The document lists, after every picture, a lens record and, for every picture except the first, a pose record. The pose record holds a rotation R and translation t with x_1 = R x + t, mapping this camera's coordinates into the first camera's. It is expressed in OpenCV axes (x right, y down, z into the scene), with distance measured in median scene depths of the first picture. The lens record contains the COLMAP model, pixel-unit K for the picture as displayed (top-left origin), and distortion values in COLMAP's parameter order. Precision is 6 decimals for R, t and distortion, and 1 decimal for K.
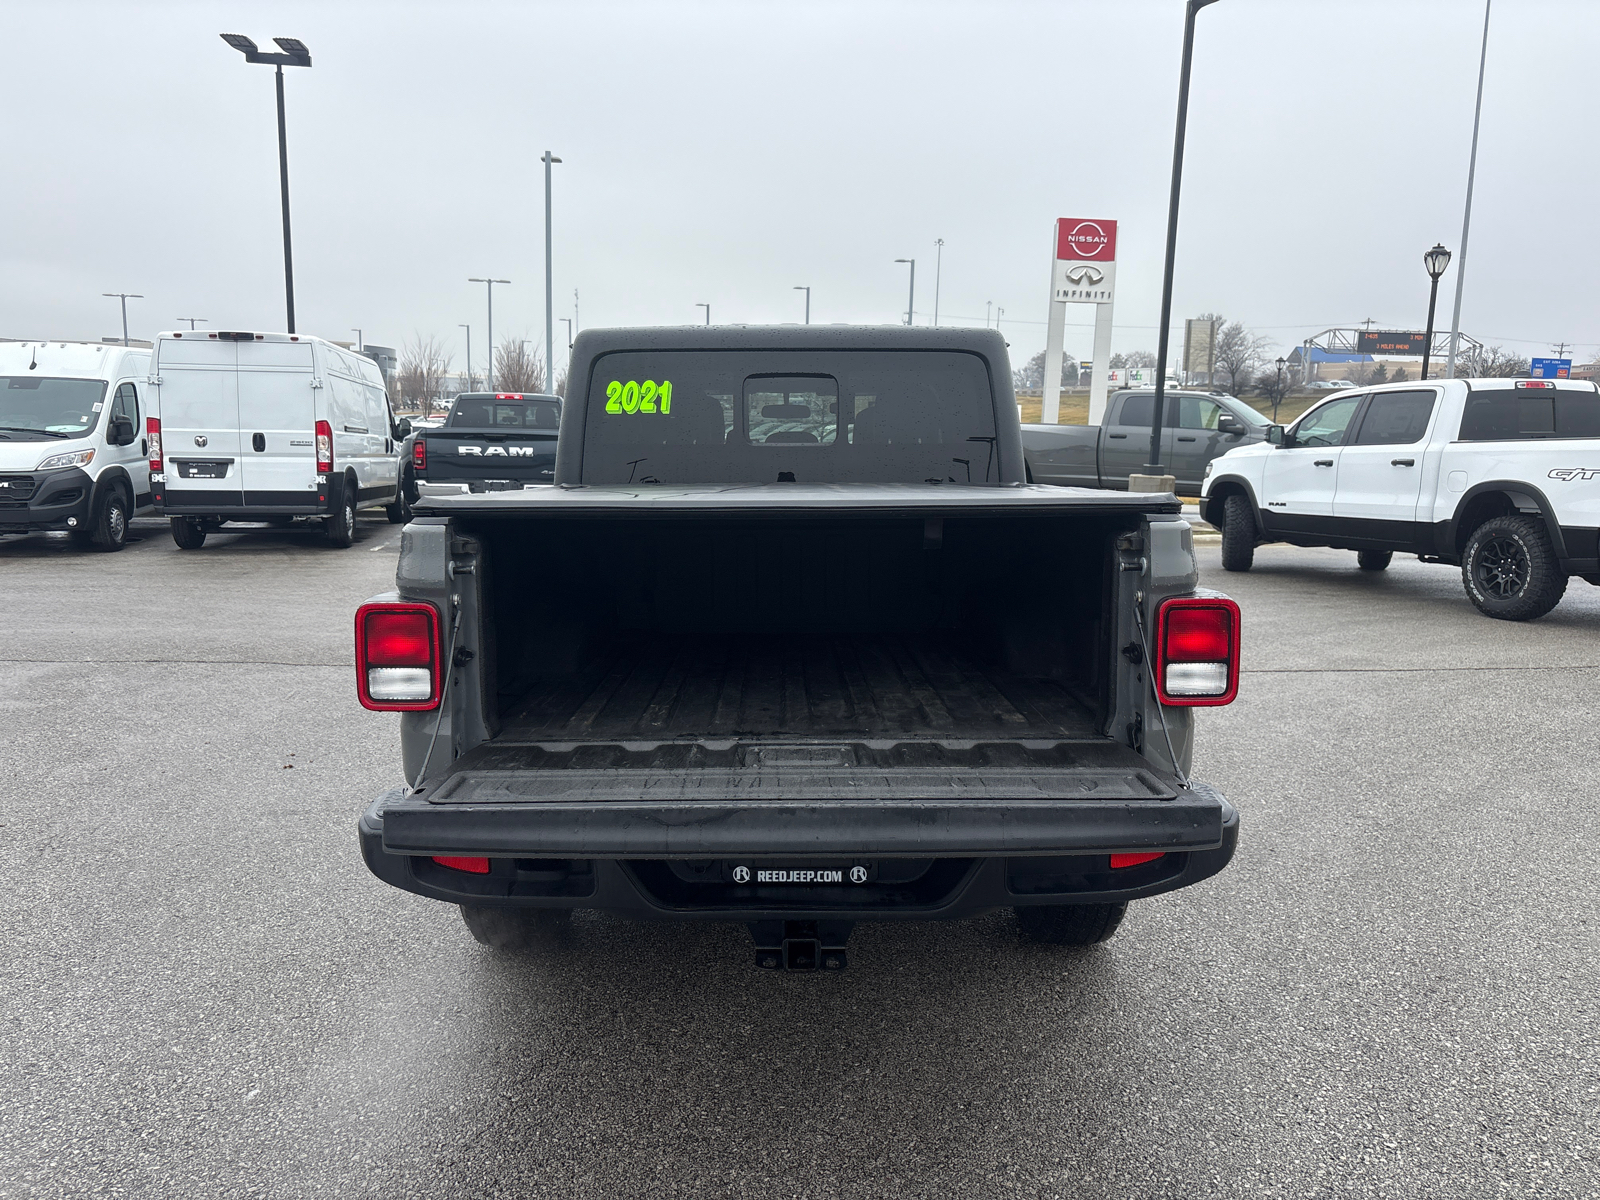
lens RADIAL K [[1195.7, 0, 794.5], [0, 1195.7, 619.9], [0, 0, 1]] dist [0.048613, -0.045895]
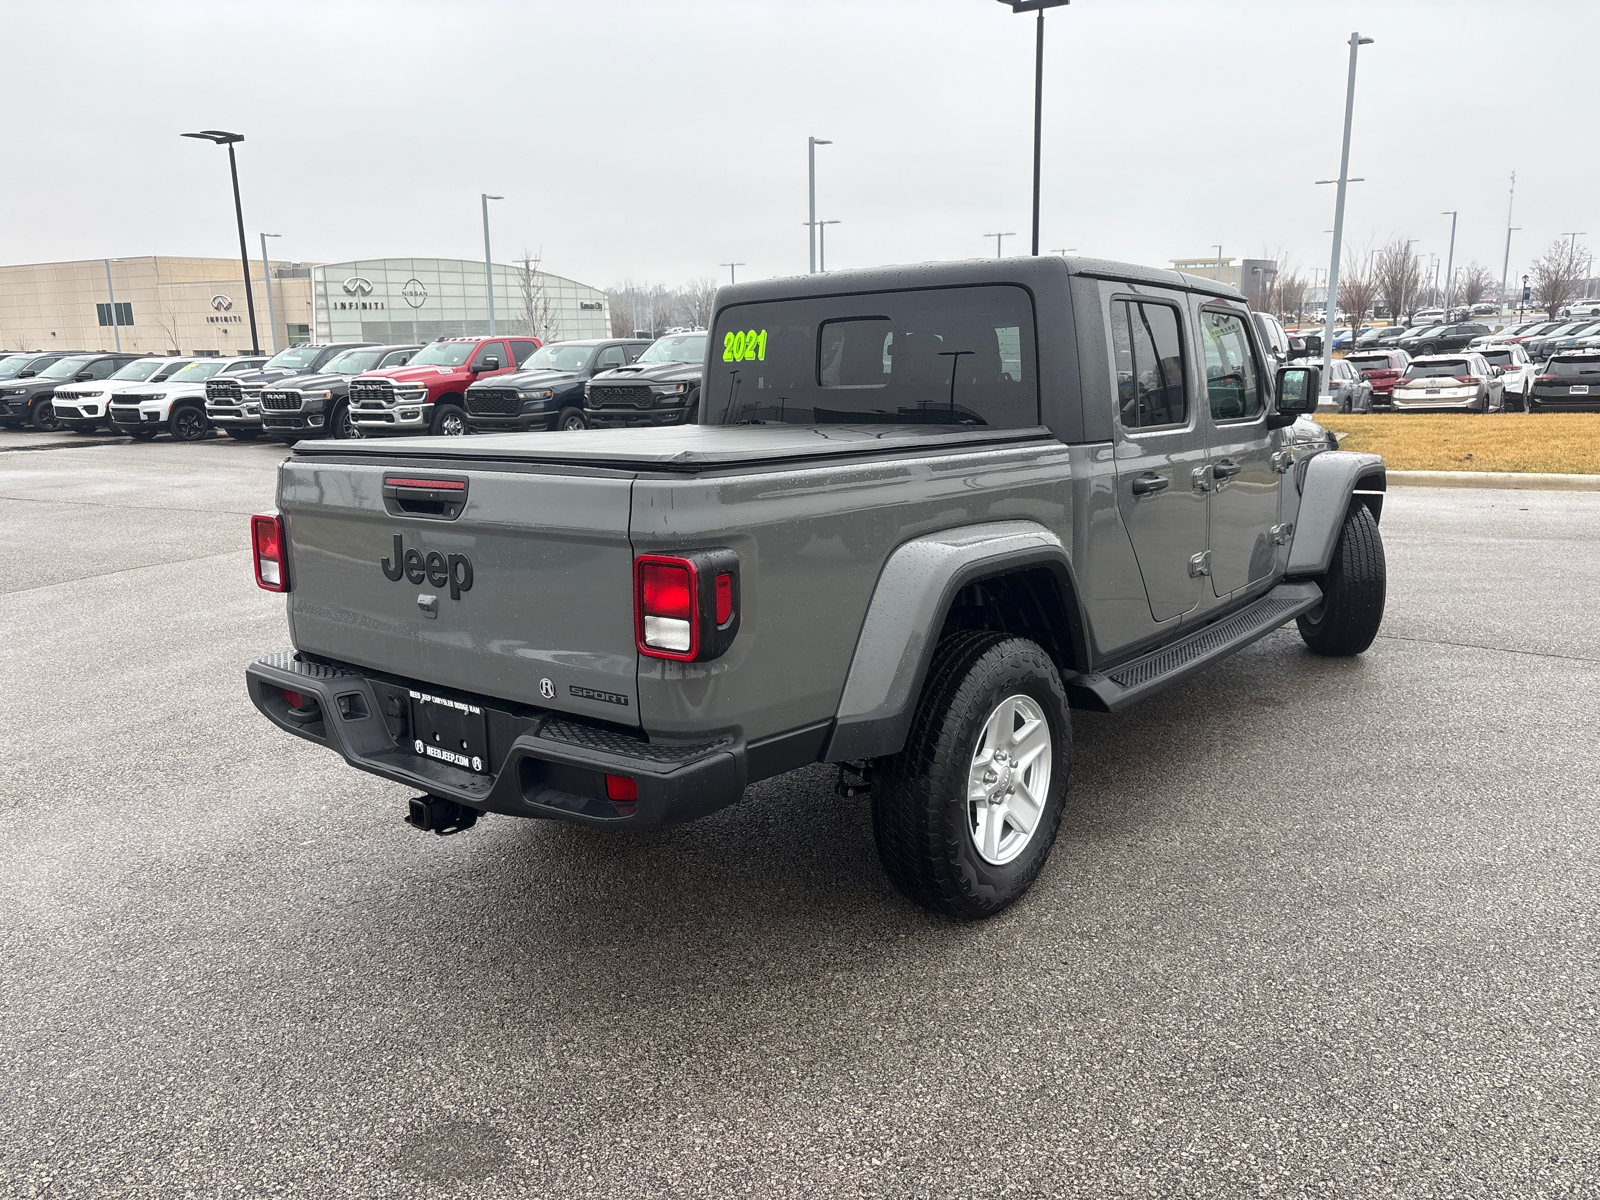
lens RADIAL K [[1195.7, 0, 794.5], [0, 1195.7, 619.9], [0, 0, 1]] dist [0.048613, -0.045895]
pose [[0.772502, 0.106048, -0.626095, 0.443985], [-0.065451, 0.994002, 0.087609, -0.024433], [0.631631, -0.026700, 0.774809, 0.117388]]
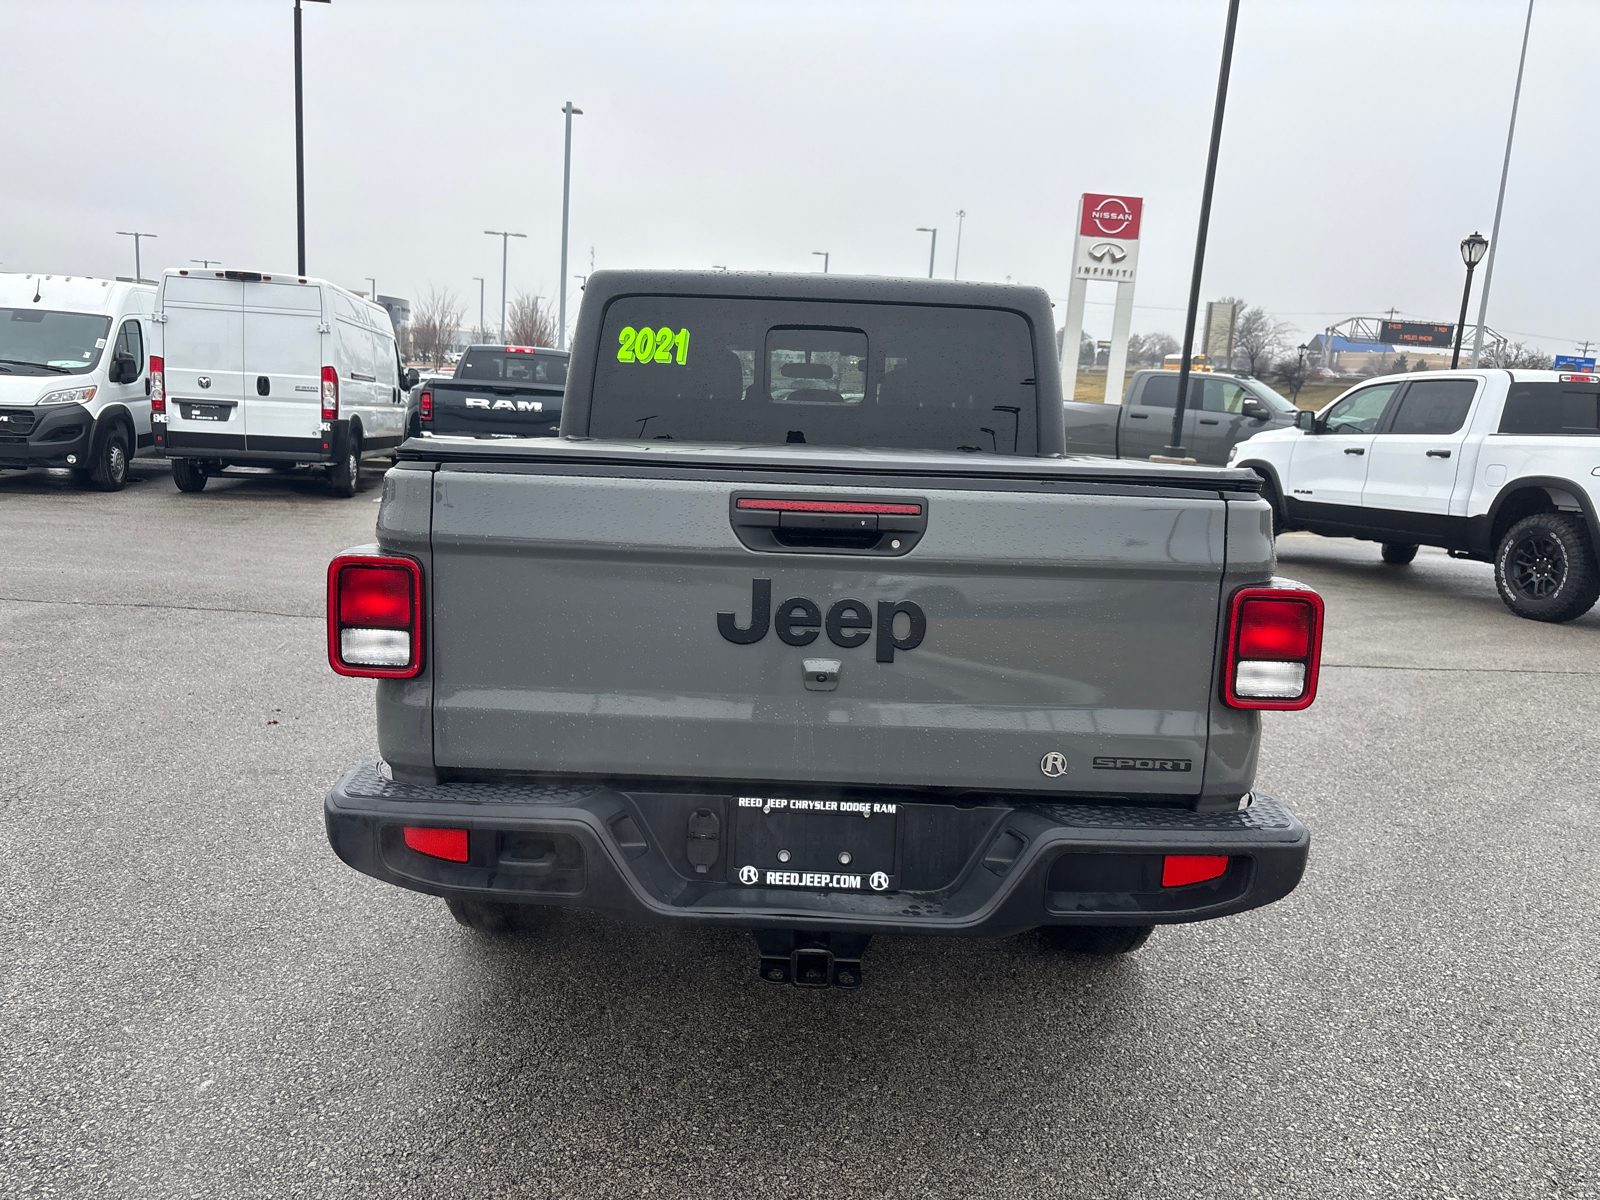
lens RADIAL K [[1195.7, 0, 794.5], [0, 1195.7, 619.9], [0, 0, 1]] dist [0.048613, -0.045895]
pose [[0.999138, 0.041437, -0.002457, -0.006874], [-0.041361, 0.998815, 0.025648, -0.001322], [0.003517, -0.025524, 0.999668, 0.046938]]
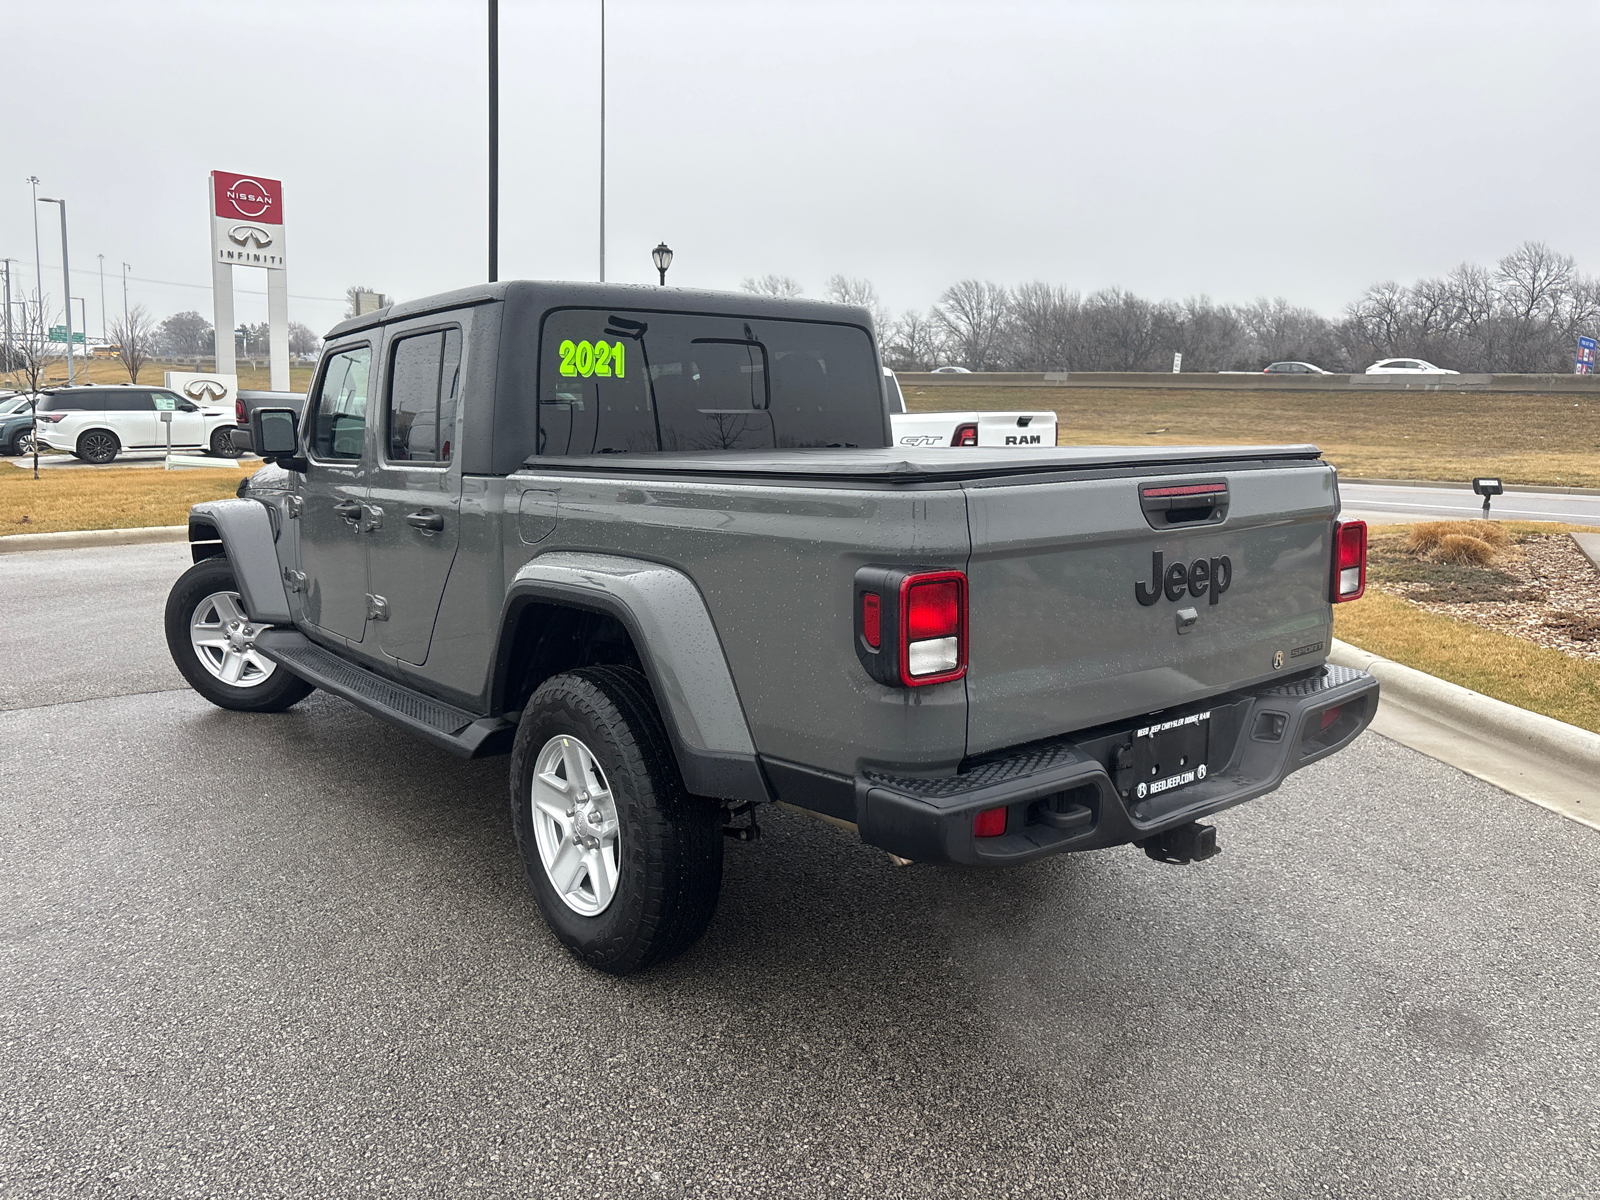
lens RADIAL K [[1195.7, 0, 794.5], [0, 1195.7, 619.9], [0, 0, 1]] dist [0.048613, -0.045895]
pose [[0.784884, -0.105201, 0.610647, -0.414971], [0.093146, 0.994316, 0.051575, -0.014873], [-0.612602, 0.016399, 0.790222, 0.132286]]
